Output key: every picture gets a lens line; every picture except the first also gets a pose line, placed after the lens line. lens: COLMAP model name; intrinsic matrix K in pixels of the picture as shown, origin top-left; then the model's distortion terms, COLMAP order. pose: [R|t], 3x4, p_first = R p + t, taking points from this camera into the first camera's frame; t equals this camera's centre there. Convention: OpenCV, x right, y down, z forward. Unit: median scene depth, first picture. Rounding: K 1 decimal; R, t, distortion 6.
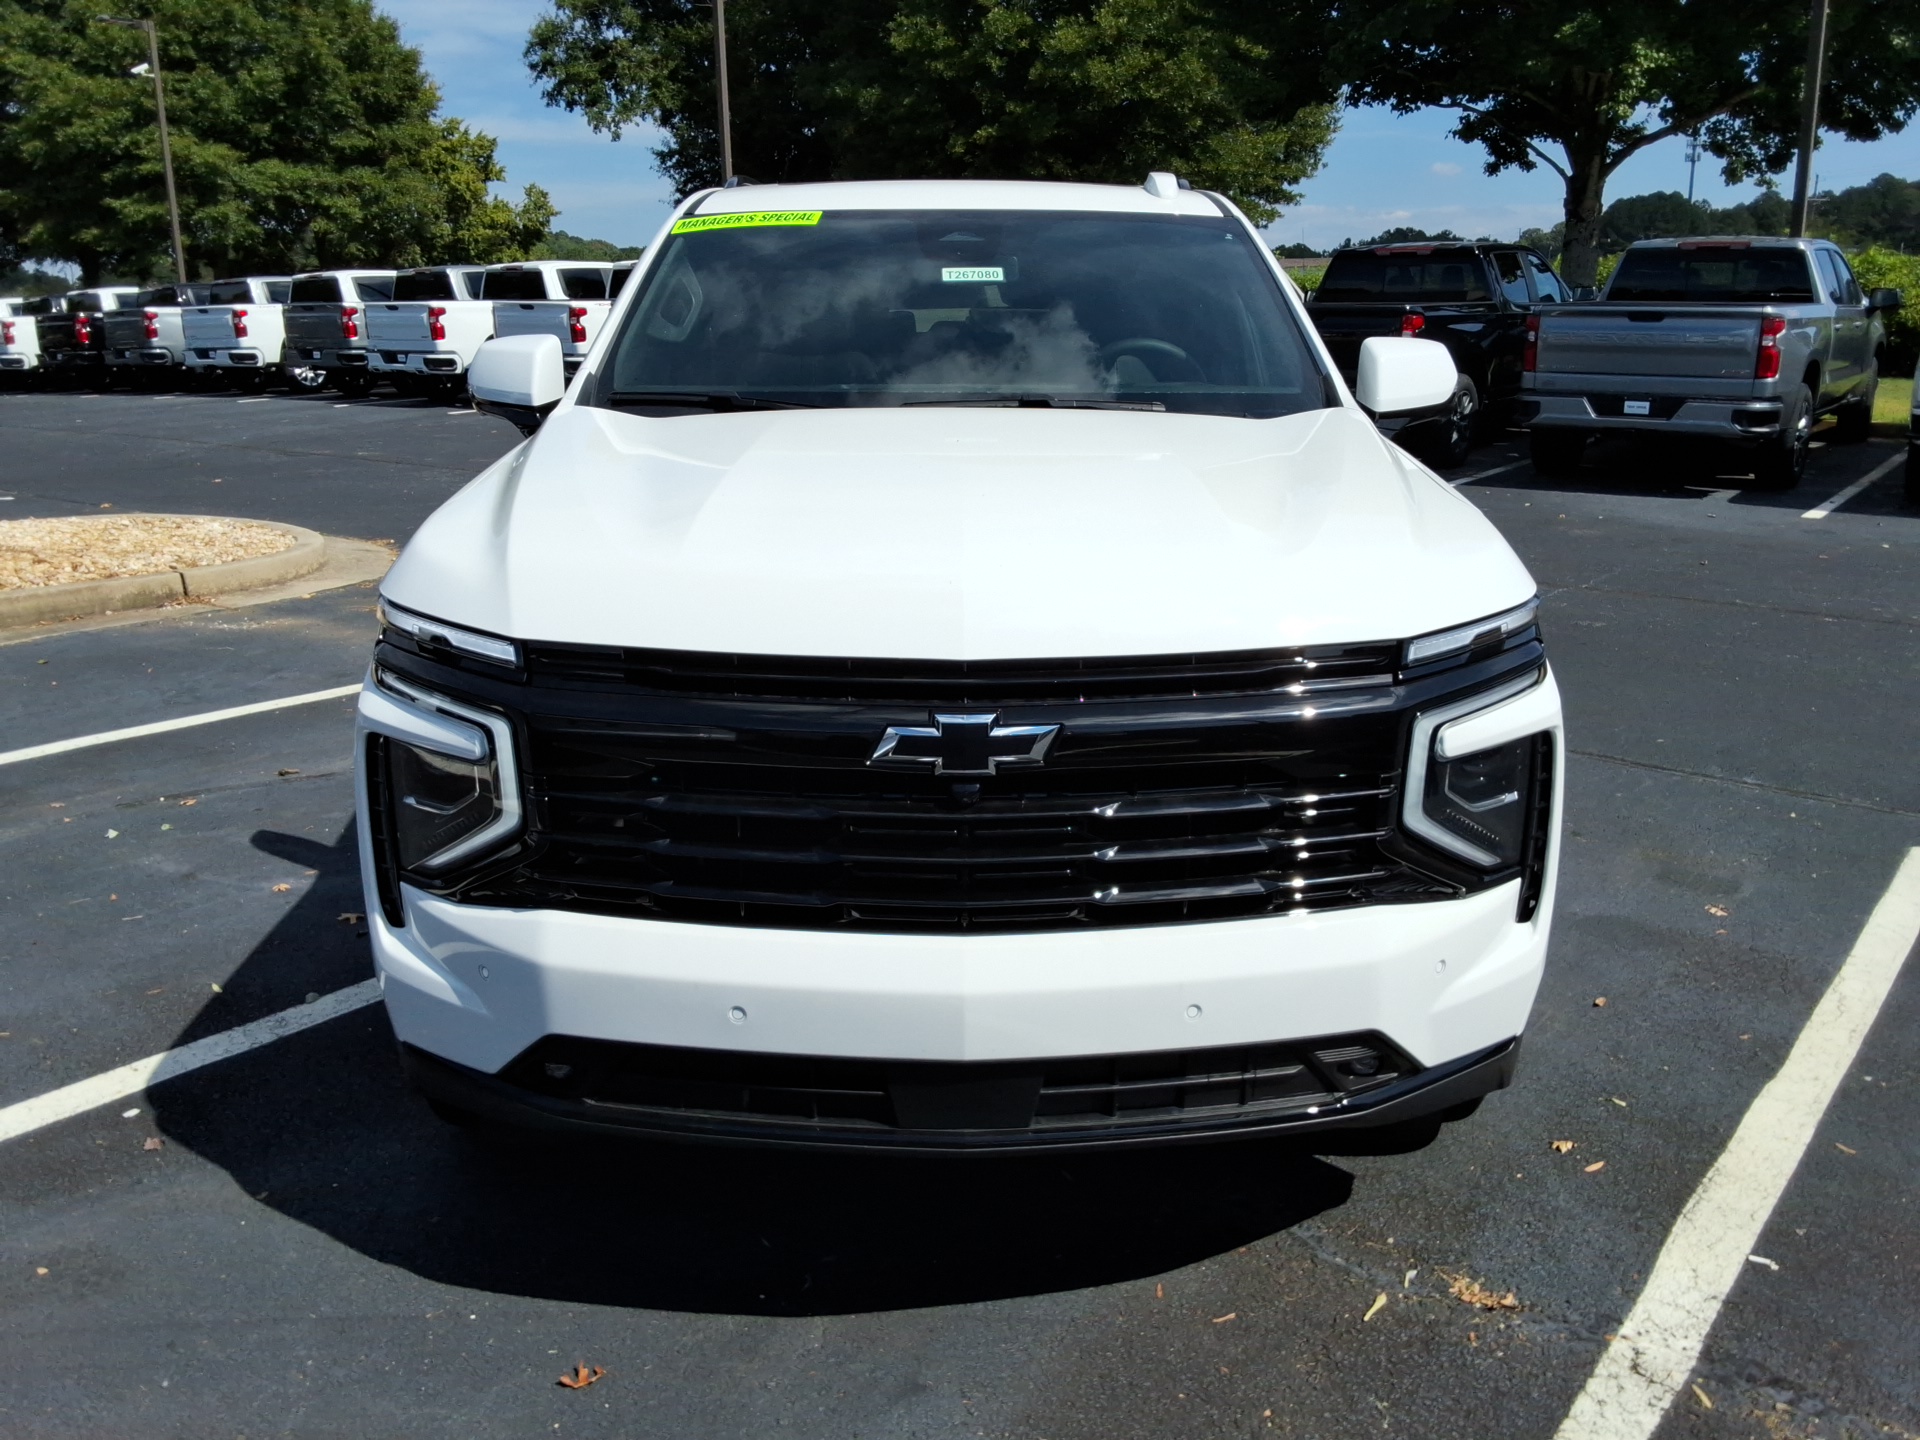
lens RADIAL K [[1535.1, 0, 965.2], [0, 1535.1, 701.1], [0, 0, 1]] dist [0.150618, -0.252054]
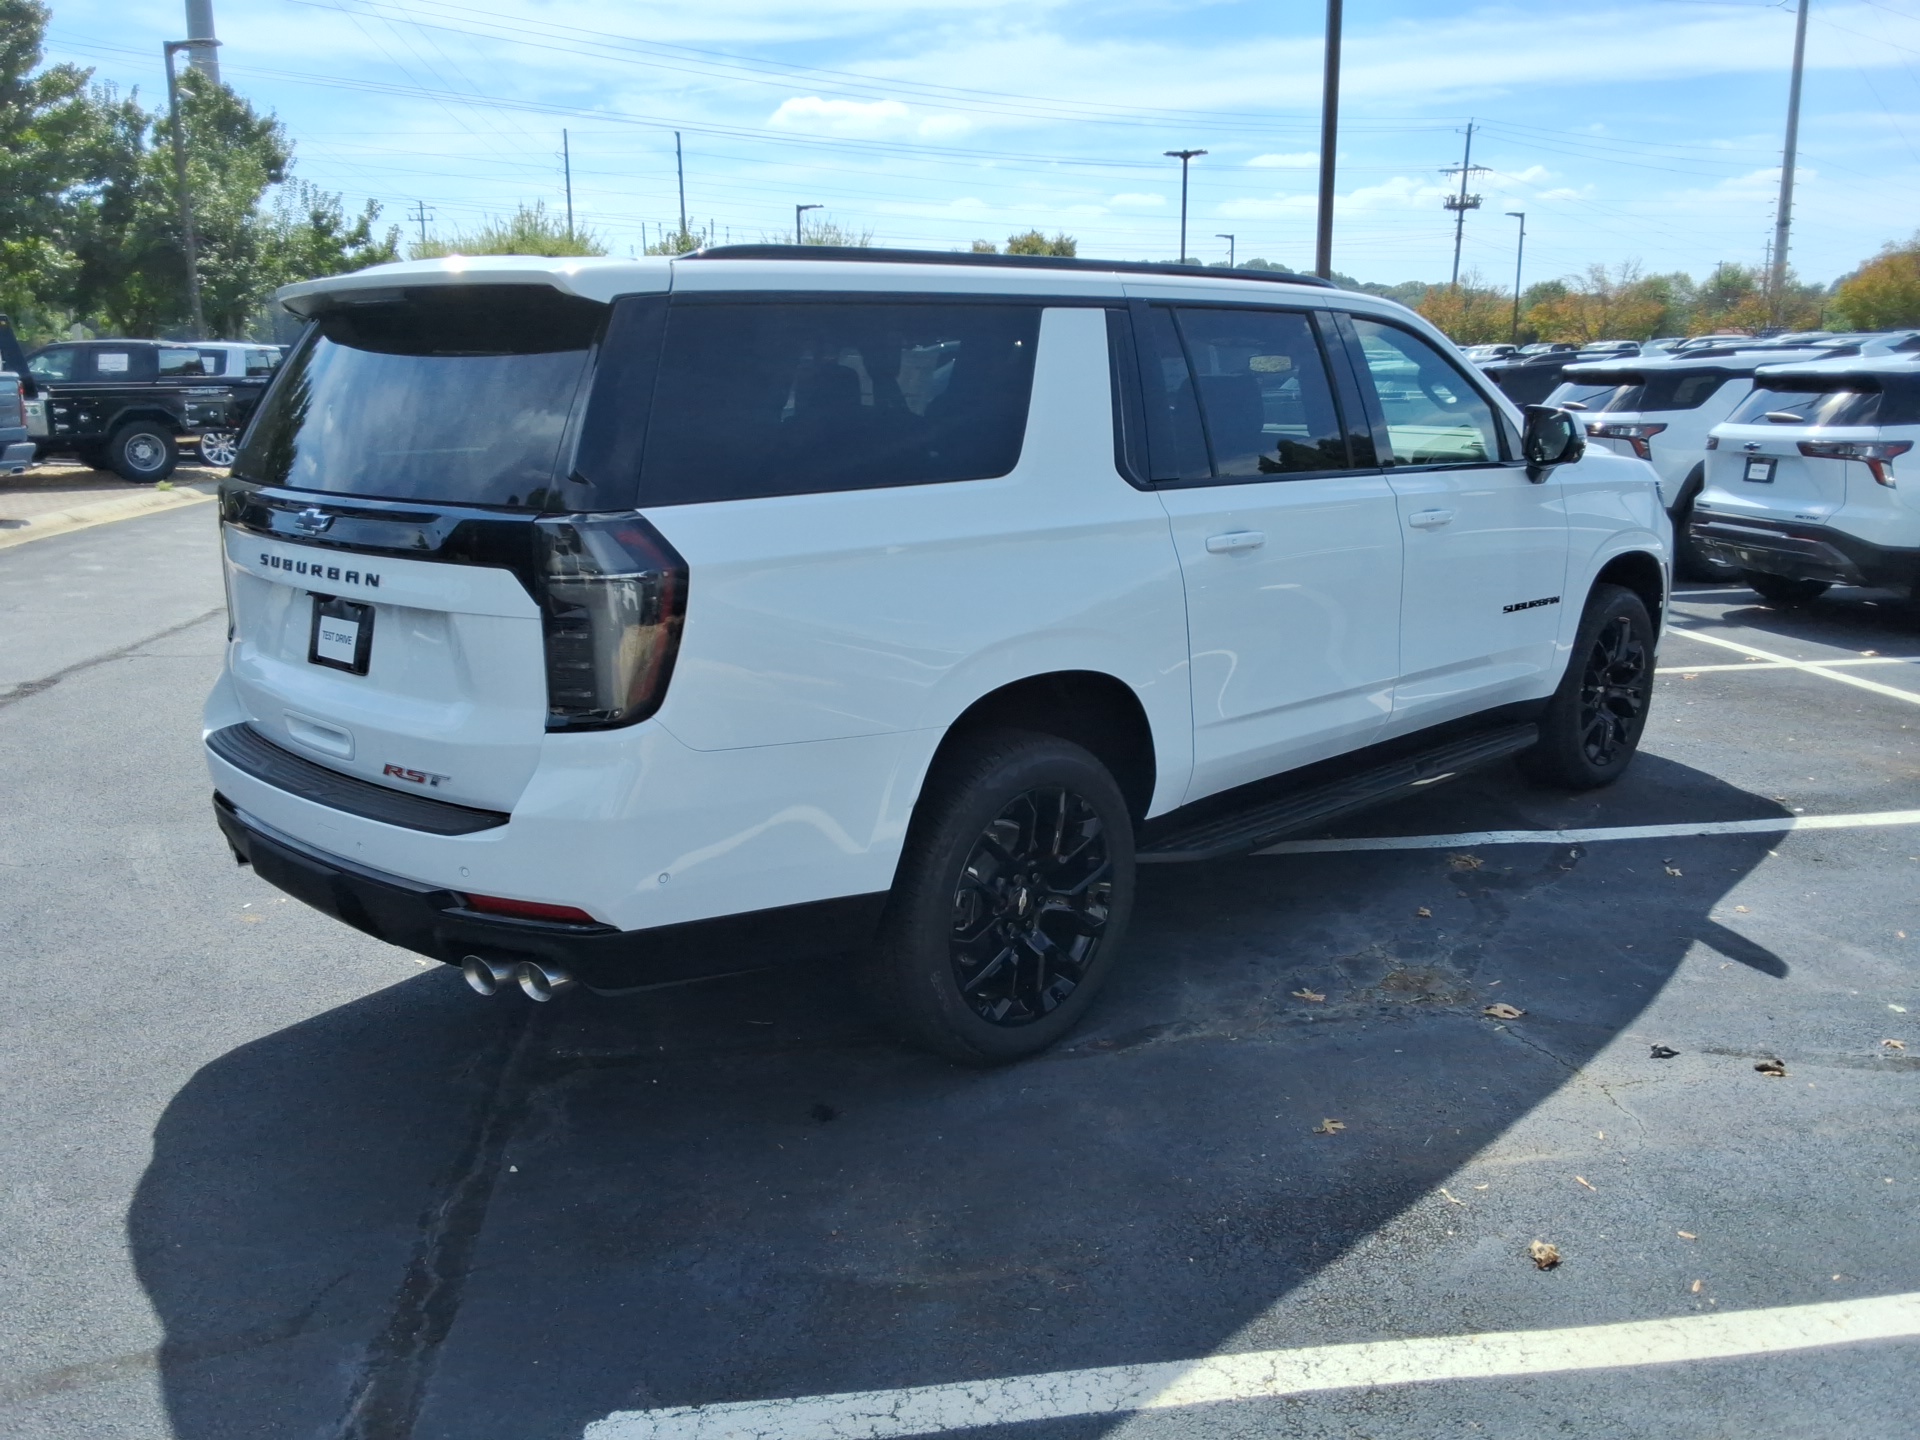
lens RADIAL K [[1551.4, 0, 973.9], [0, 1551.4, 683.6], [0, 0, 1]] dist [0.101349, -0.164074]
pose [[-0.715518, -0.135272, 0.685373, -0.770075], [0.182778, 0.910650, 0.370552, -0.524189], [-0.674260, 0.390408, -0.626862, 1.951590]]
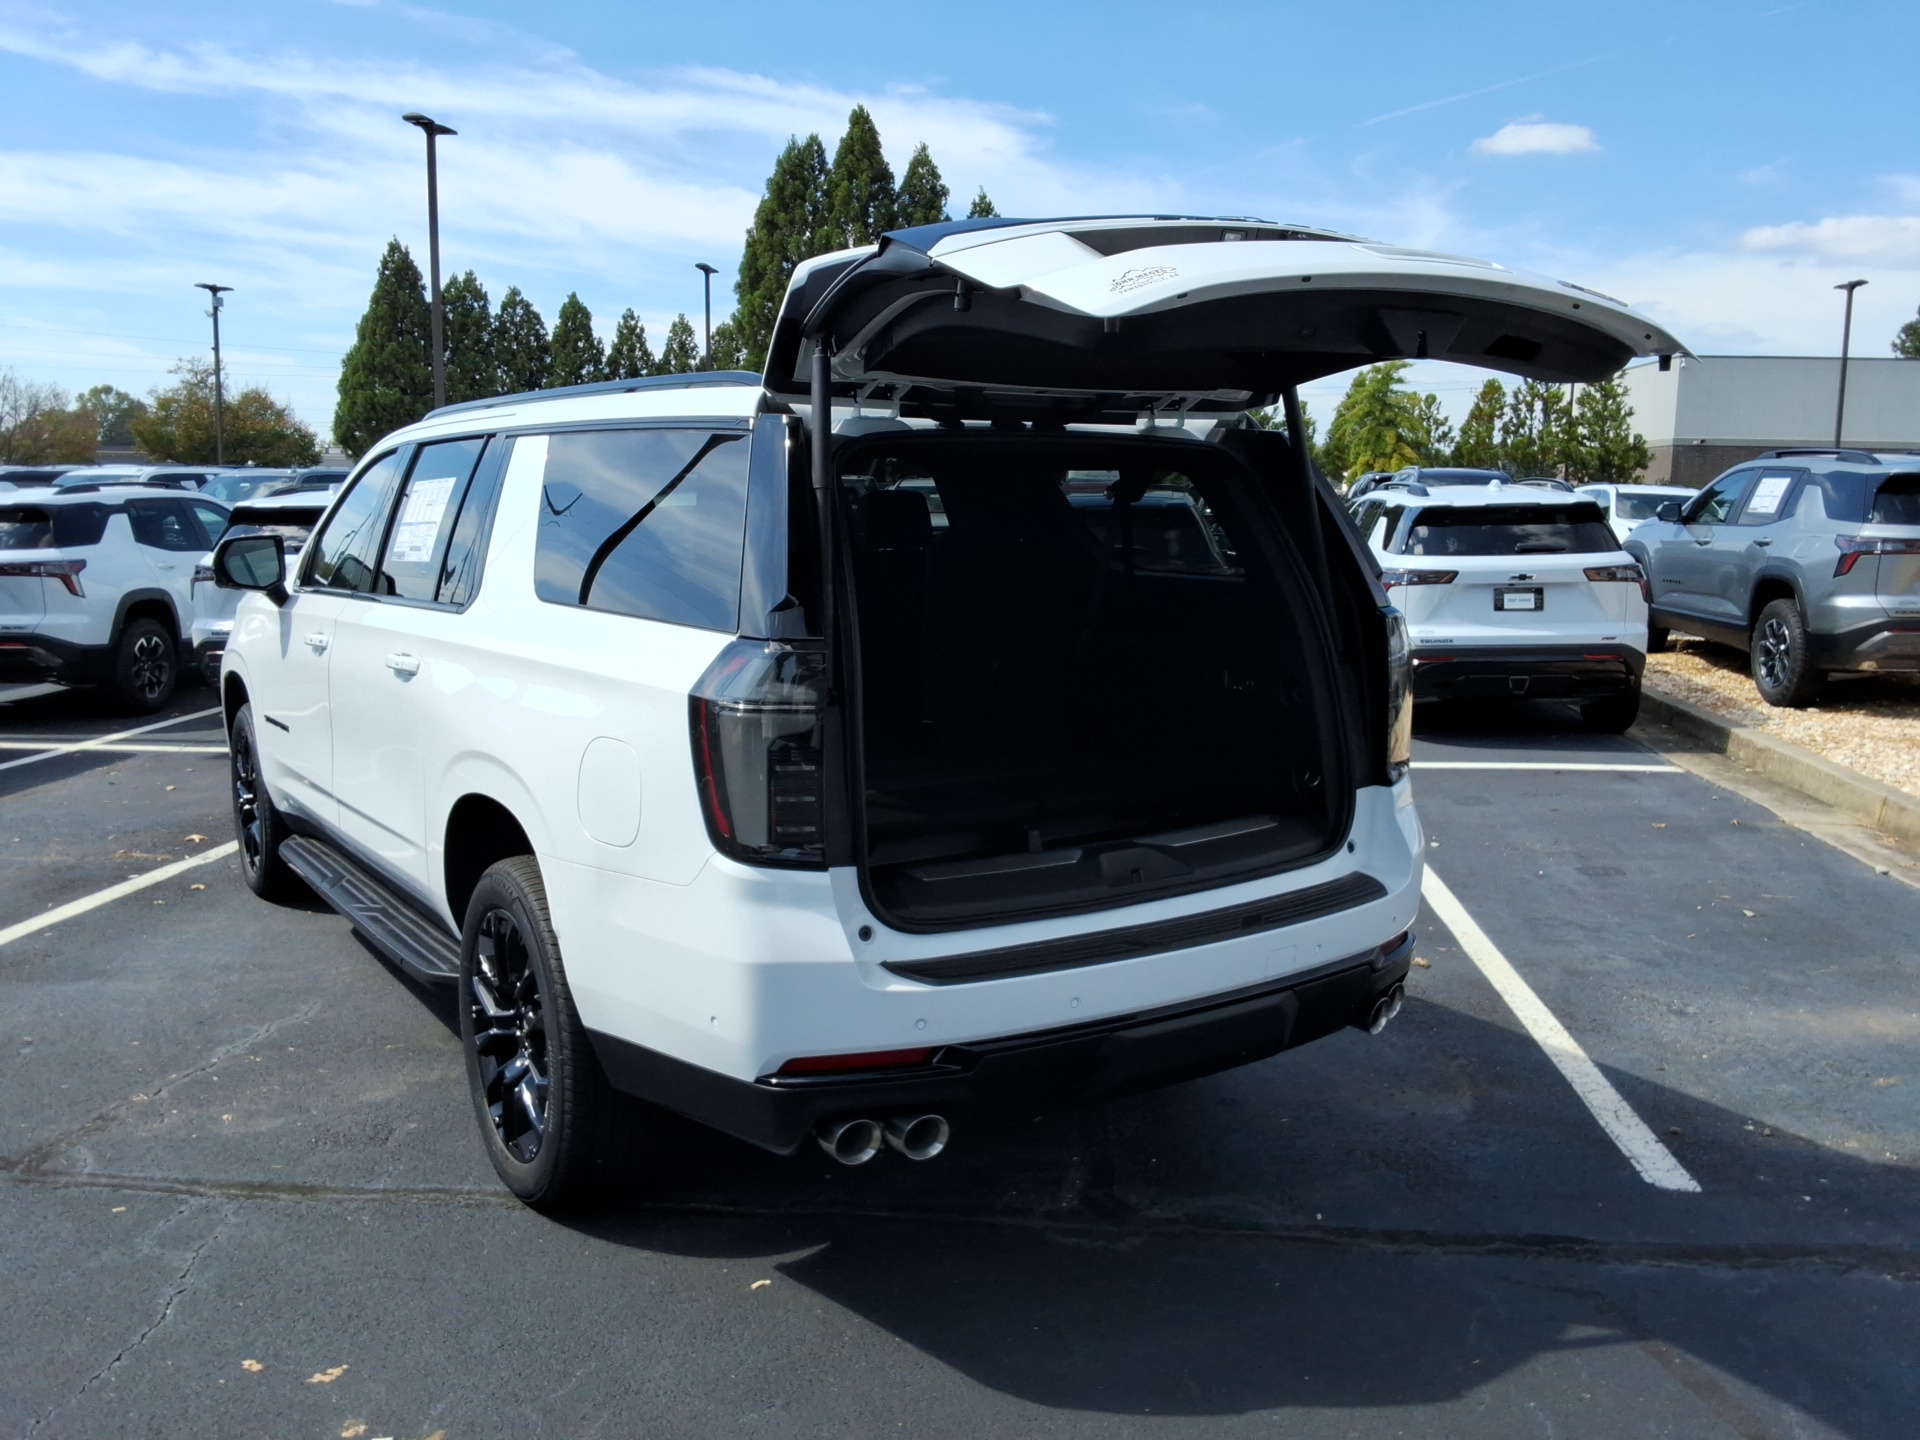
lens RADIAL K [[1547.7, 0, 976.1], [0, 1547.7, 691.7], [0, 0, 1]] dist [0.121384, -0.201233]
pose [[-0.832368, 0.067190, -0.550136, 0.453686], [-0.141832, 0.933746, 0.328636, -0.574524], [0.535768, 0.351573, -0.767690, 2.156631]]
